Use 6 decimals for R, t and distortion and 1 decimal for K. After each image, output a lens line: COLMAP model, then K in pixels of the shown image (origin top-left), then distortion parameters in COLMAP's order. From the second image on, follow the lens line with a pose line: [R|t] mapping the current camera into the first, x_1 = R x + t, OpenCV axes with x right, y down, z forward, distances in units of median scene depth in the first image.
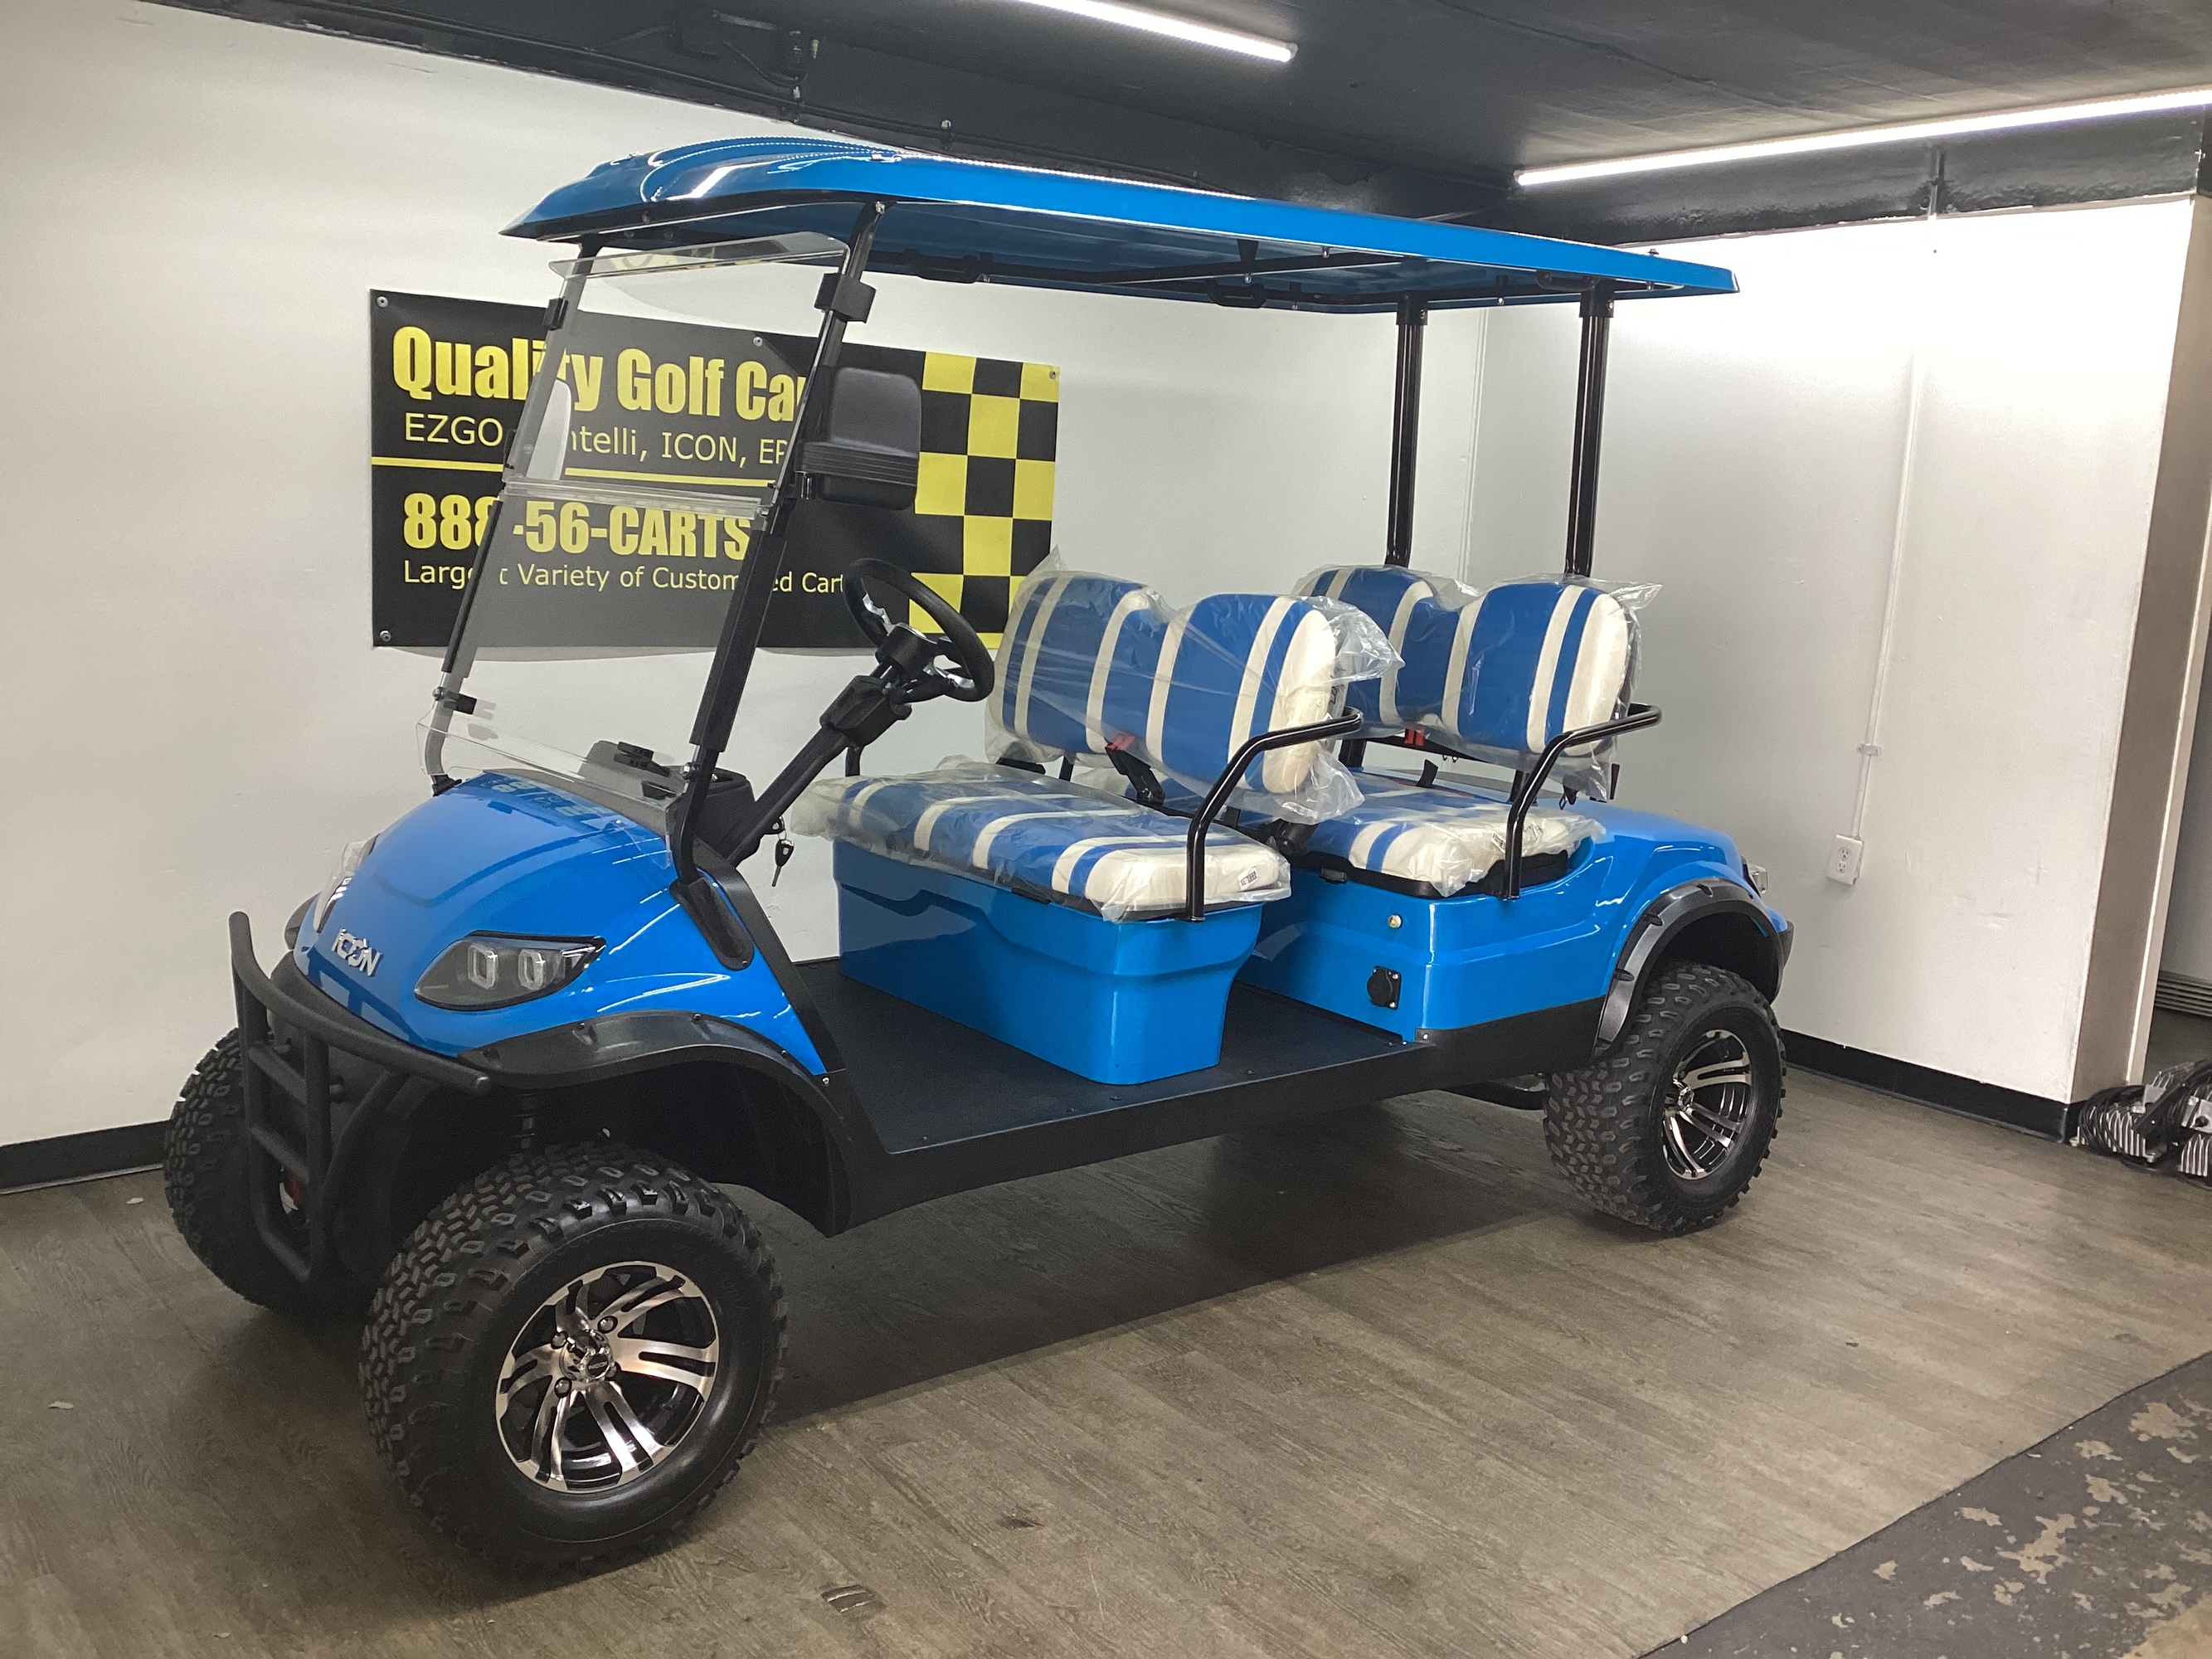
lens RADIAL K [[1930.7, 0, 1112.6], [0, 1930.7, 857.8], [0, 0, 1]] dist [0.069824, -0.120444]
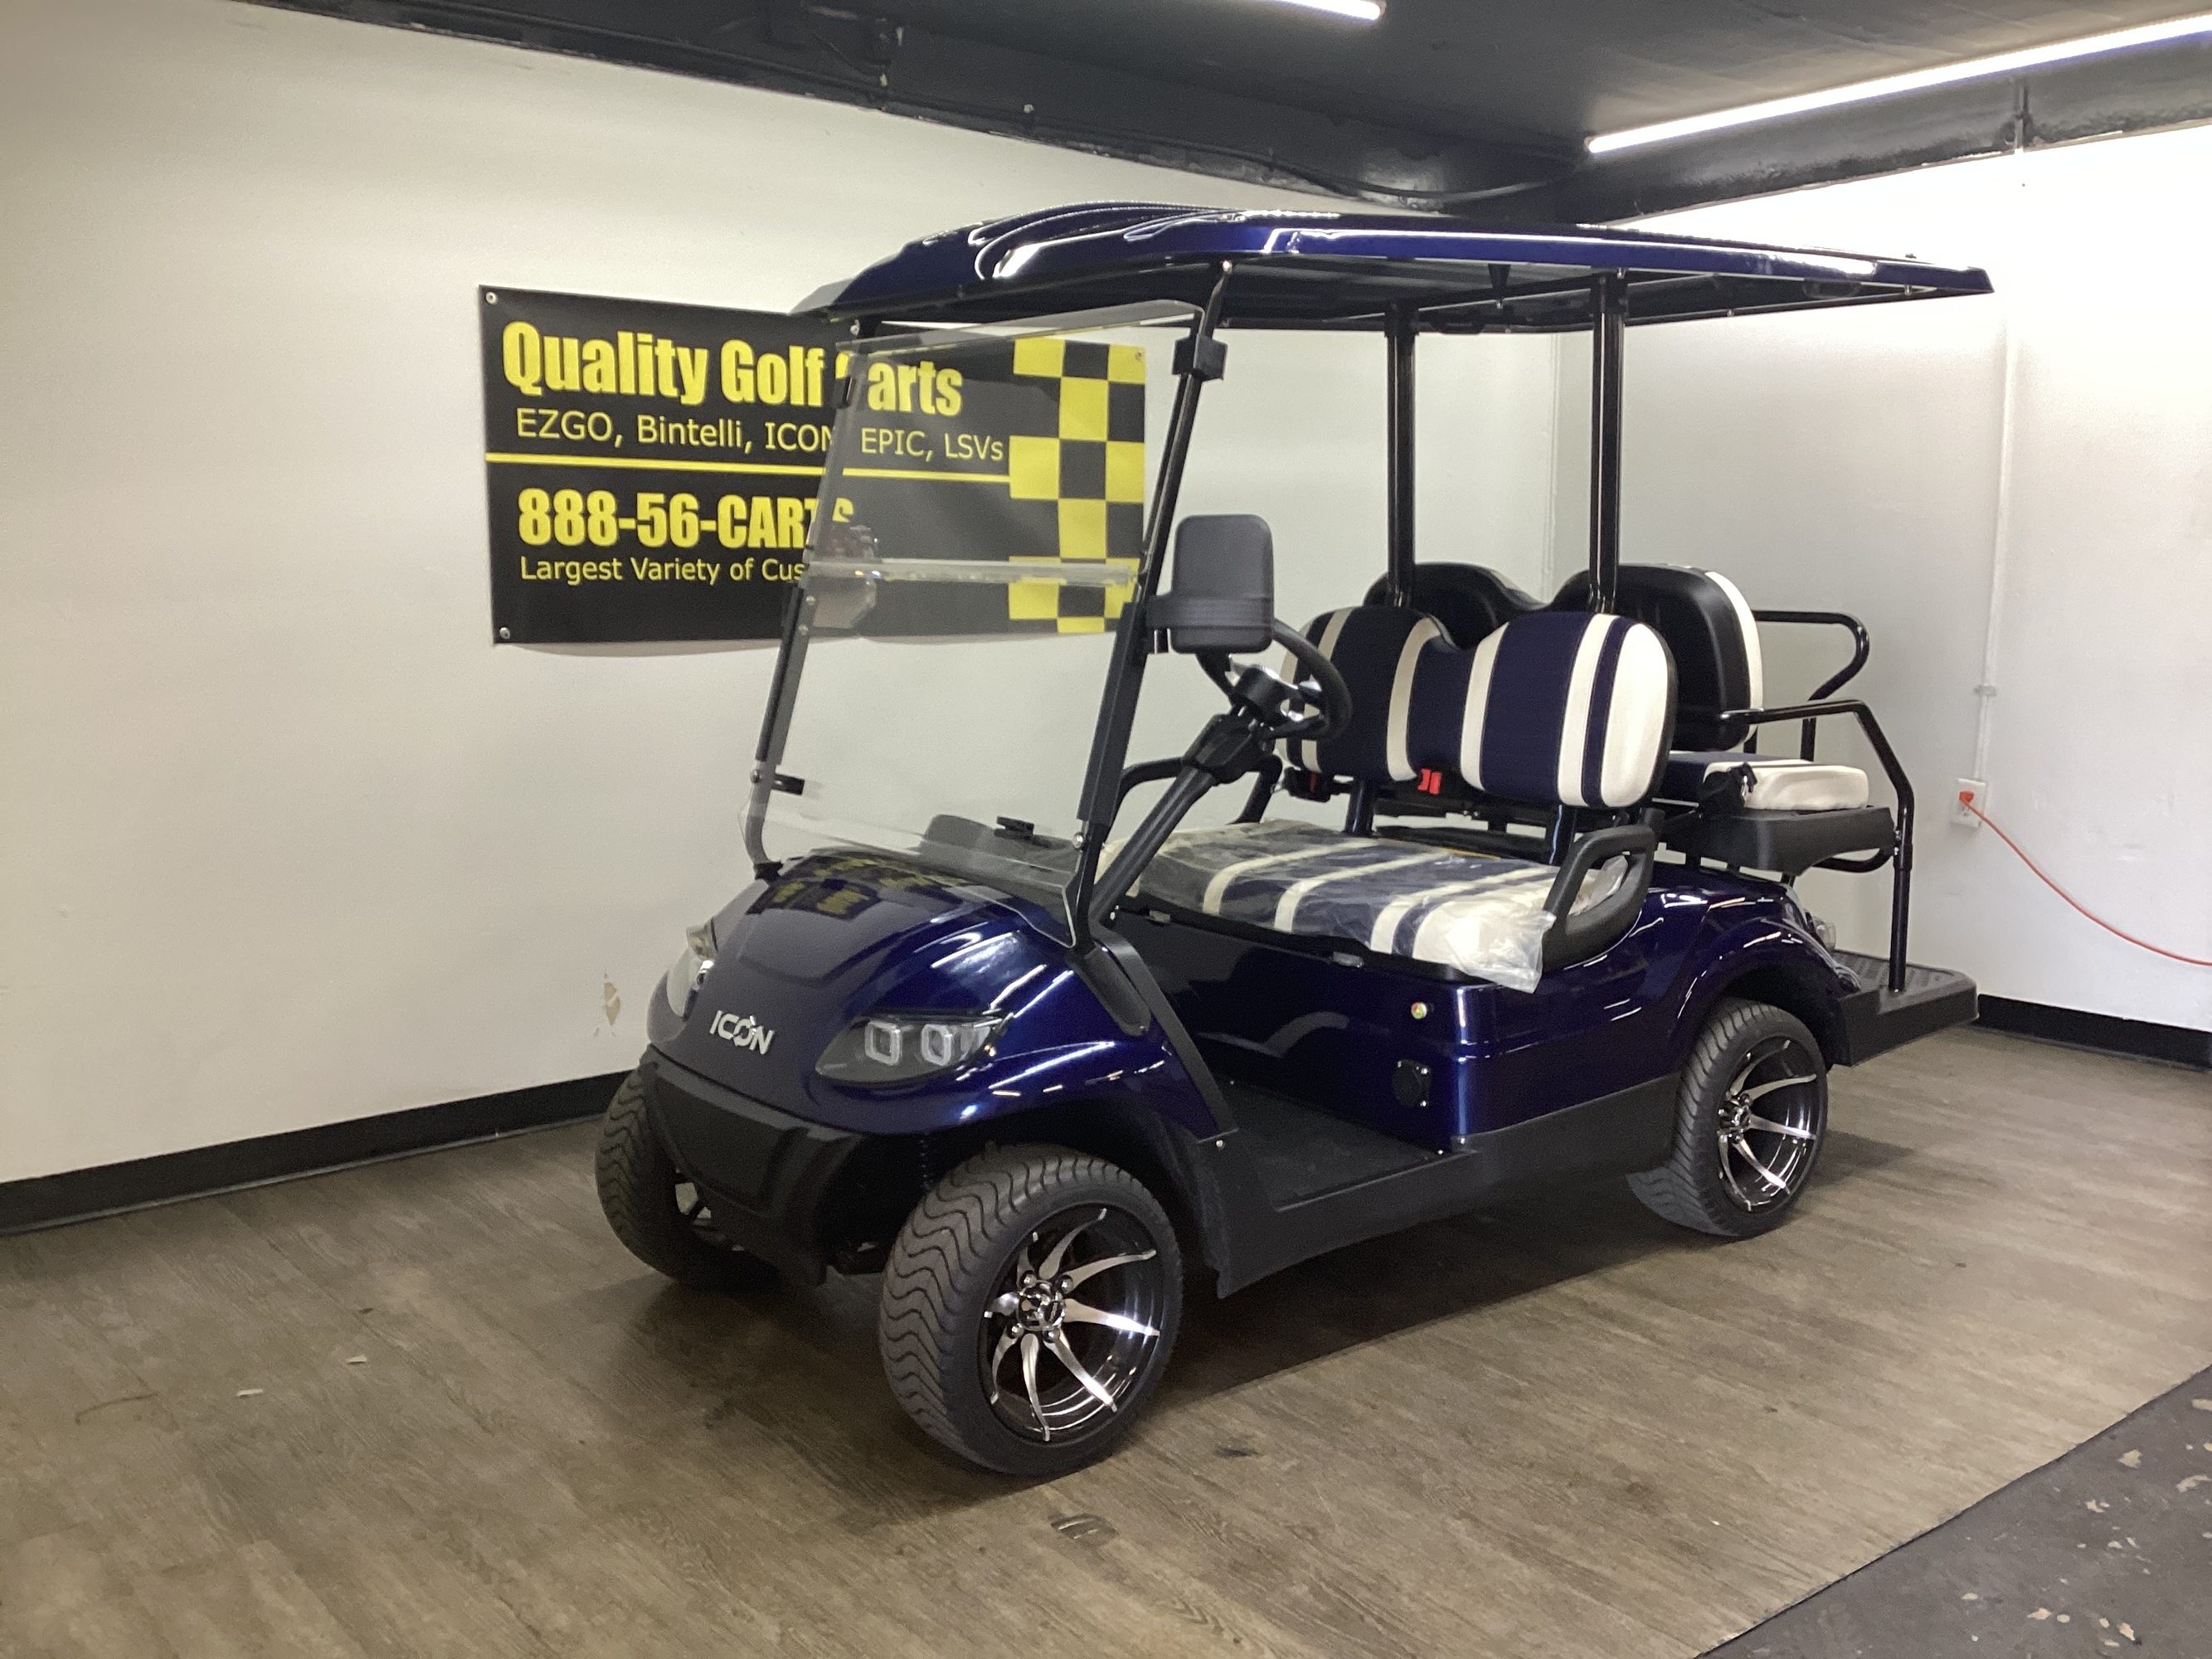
lens RADIAL K [[1930.7, 0, 1121.8], [0, 1930.7, 870.3], [0, 0, 1]] dist [0.069824, -0.120444]
pose [[0.998686, -0.050602, -0.008114, -0.058040], [0.050364, 0.998358, -0.027272, 0.051563], [0.009480, 0.026828, 0.999595, 0.011667]]
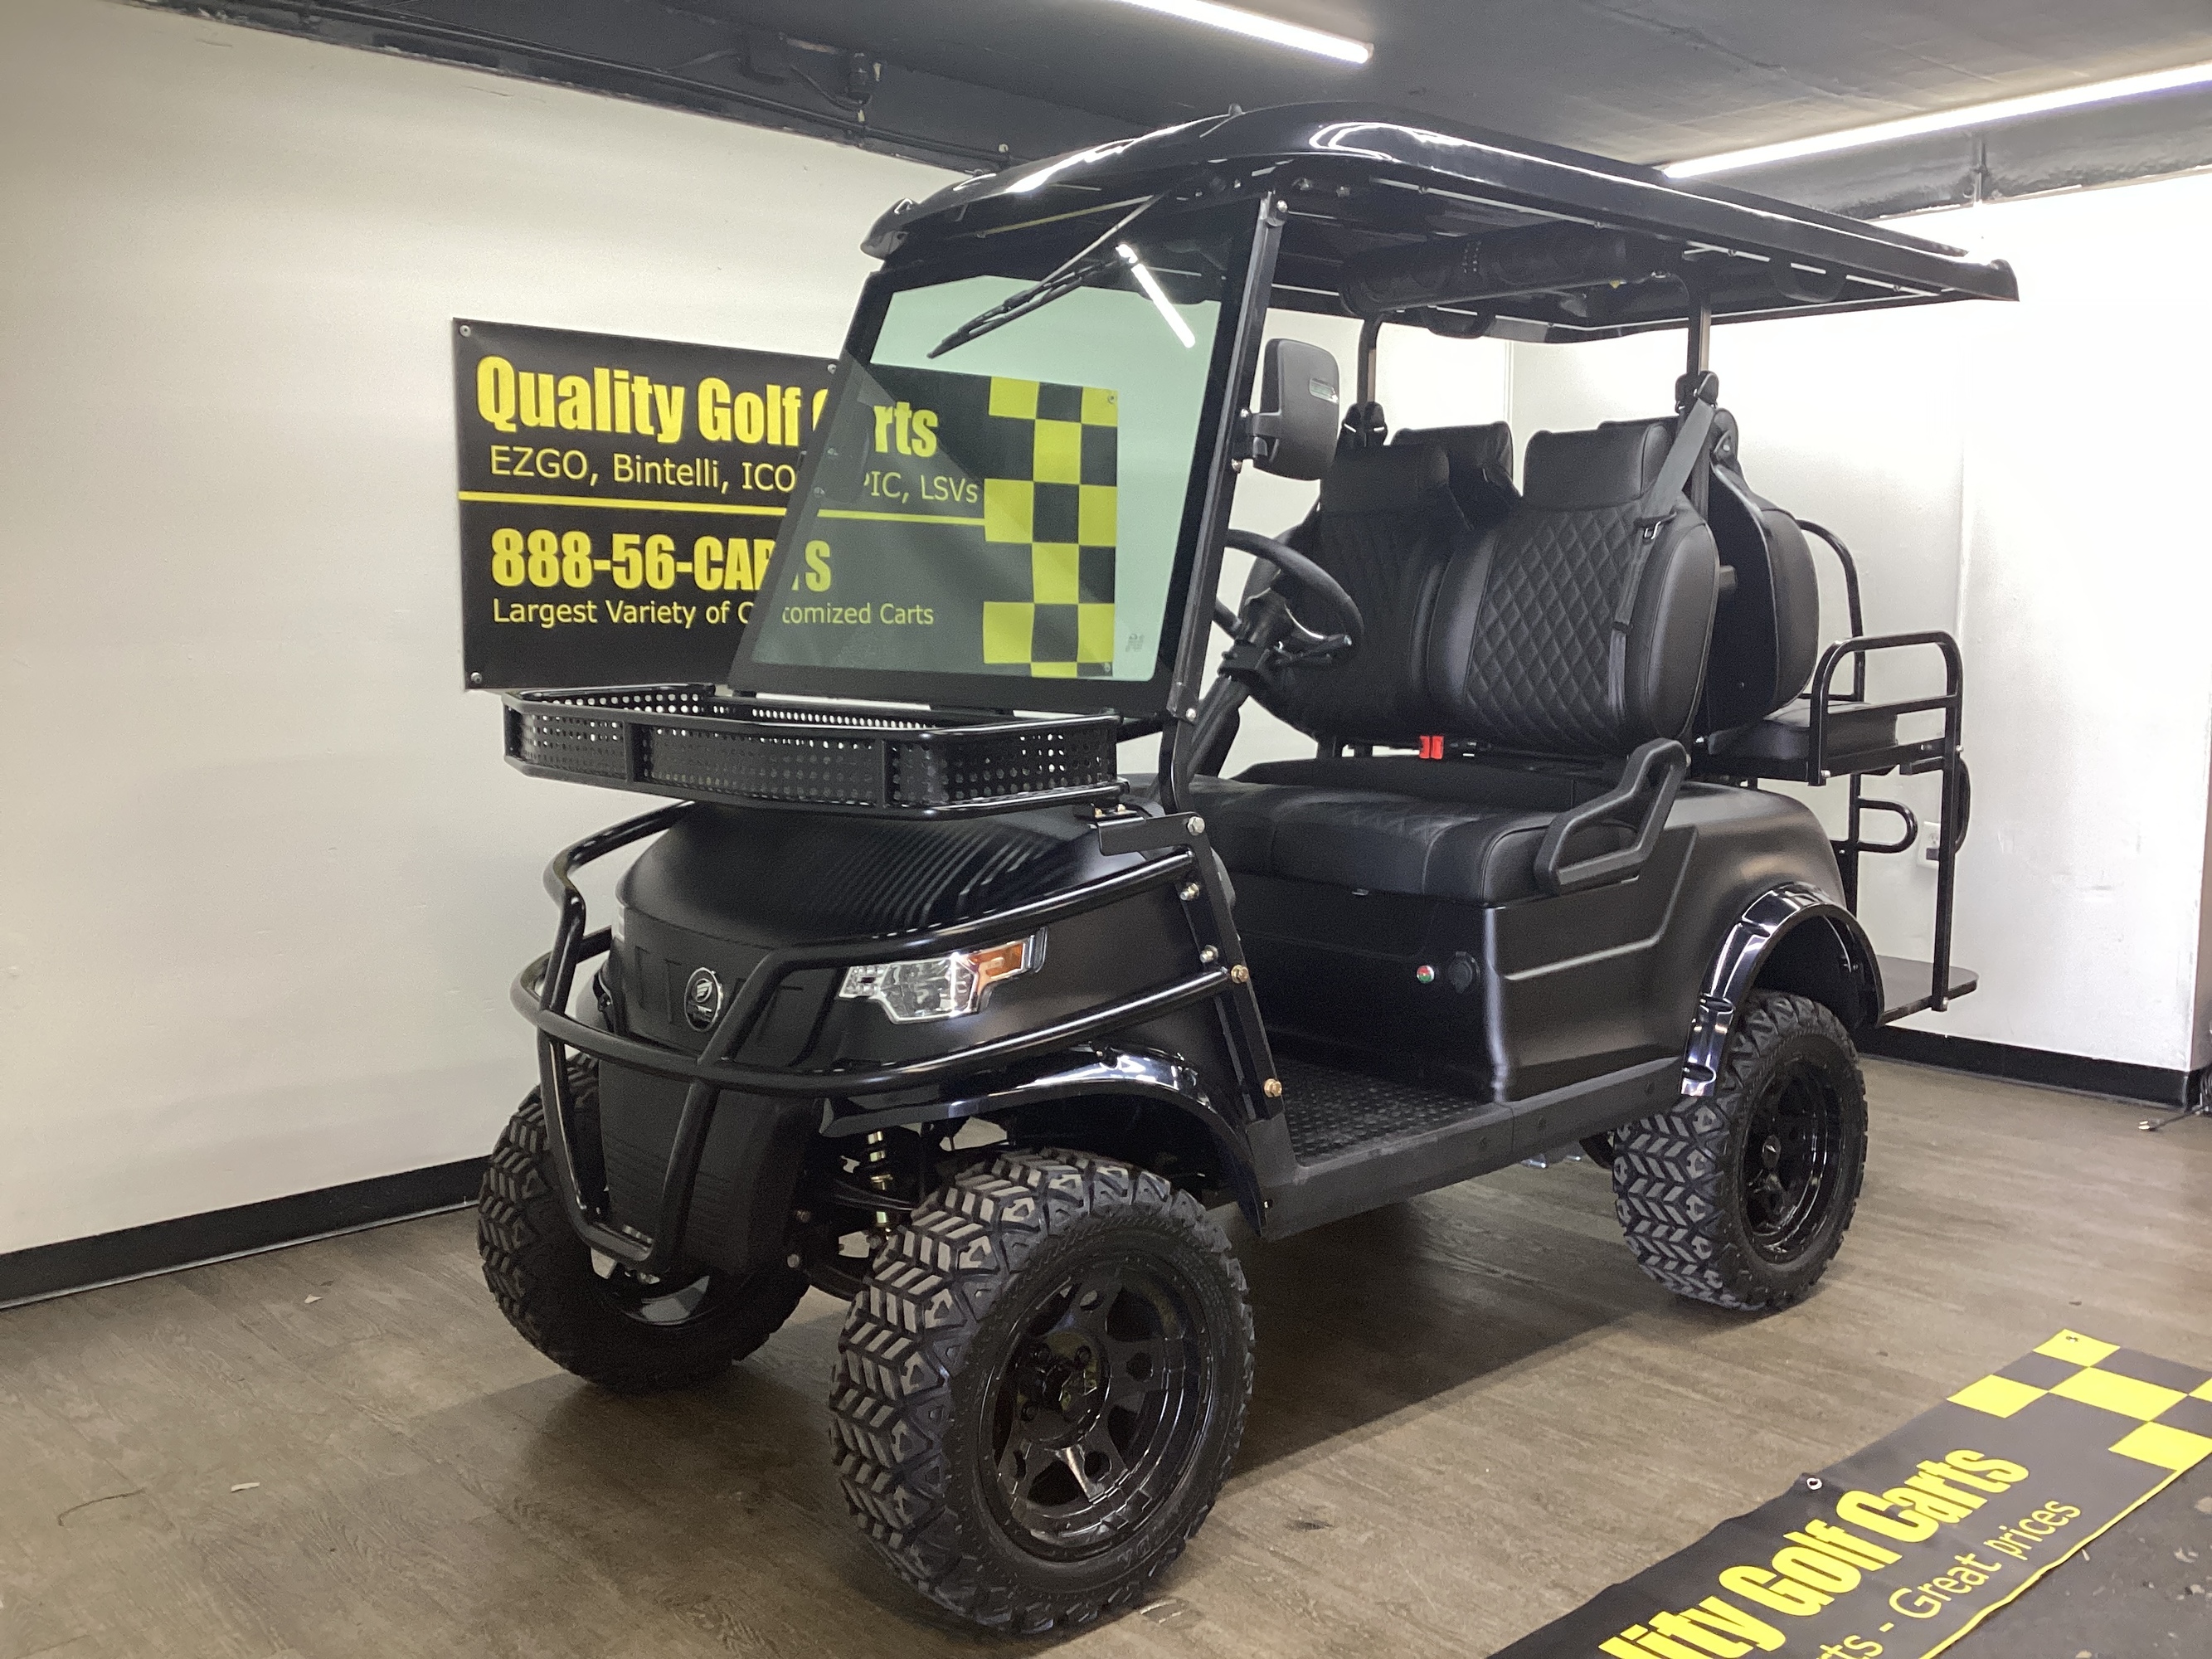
lens RADIAL K [[1930.7, 0, 1113.5], [0, 1930.7, 871.3], [0, 0, 1]] dist [0.069824, -0.120444]
pose [[0.996923, -0.057777, 0.052983, -0.121350], [0.060387, 0.996969, -0.049051, 0.047587], [-0.049988, 0.052099, 0.997390, 0.037344]]
